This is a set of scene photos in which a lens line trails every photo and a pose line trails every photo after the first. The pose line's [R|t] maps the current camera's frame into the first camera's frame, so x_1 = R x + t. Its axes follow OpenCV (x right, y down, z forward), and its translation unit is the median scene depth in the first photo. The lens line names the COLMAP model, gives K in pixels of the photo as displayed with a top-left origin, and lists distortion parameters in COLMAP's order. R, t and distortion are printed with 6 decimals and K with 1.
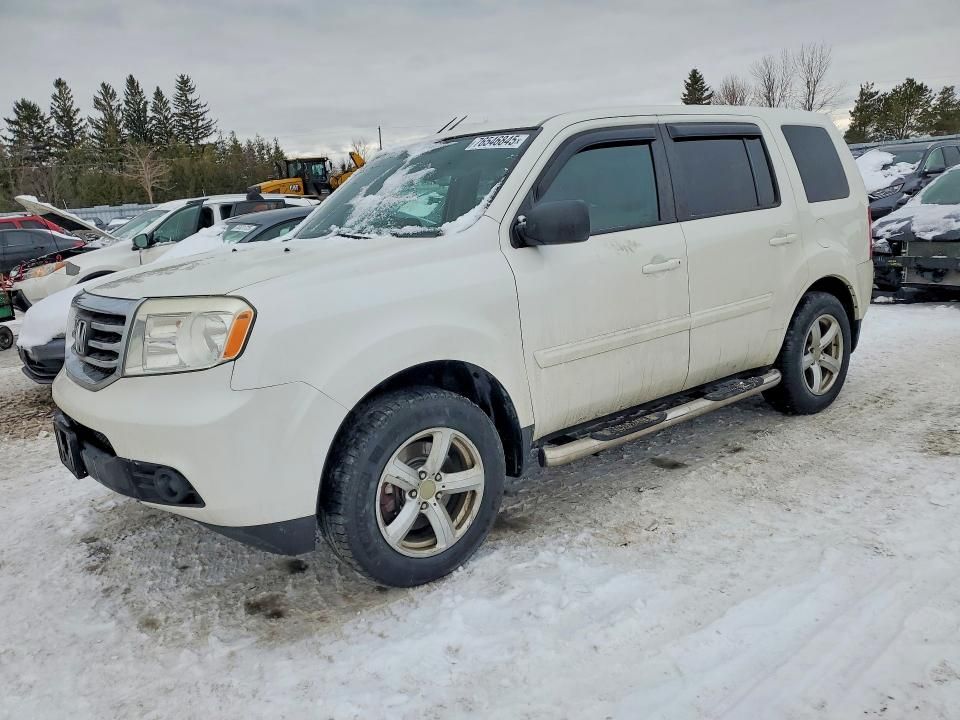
lens RADIAL K [[740.2, 0, 481.8], [0, 740.2, 360.9], [0, 0, 1]] dist [0.017301, -0.000032]
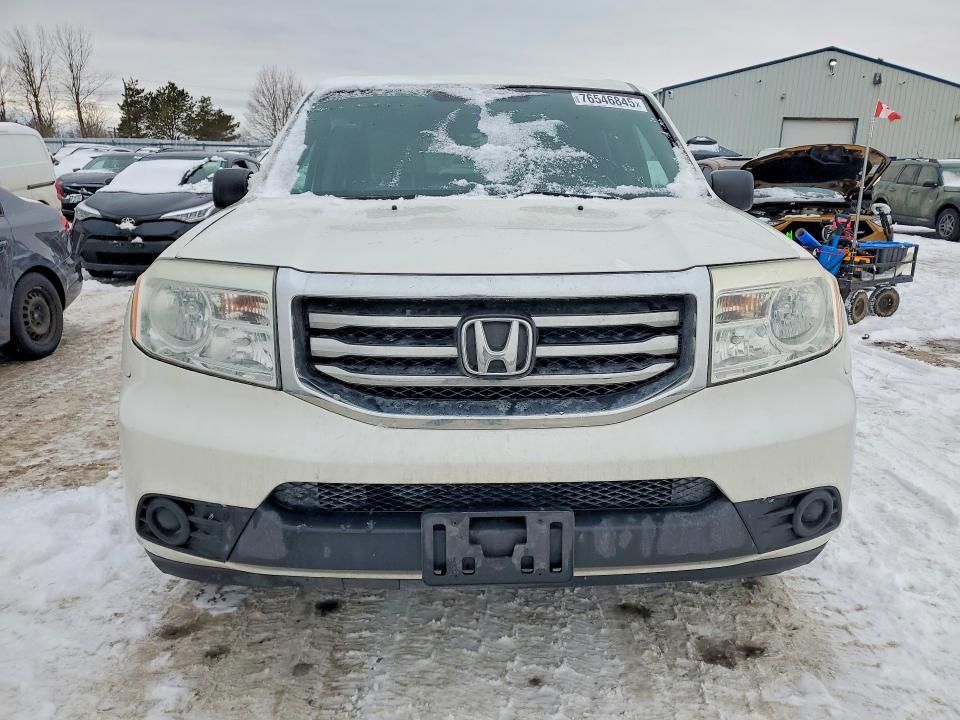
lens RADIAL K [[740.2, 0, 481.3], [0, 740.2, 361.0], [0, 0, 1]] dist [0.017301, -0.000032]
pose [[0.543634, -0.131630, 0.828937, -0.111207], [0.130150, 0.988900, 0.071676, -0.007344], [-0.829170, 0.068921, 0.554731, 0.079613]]
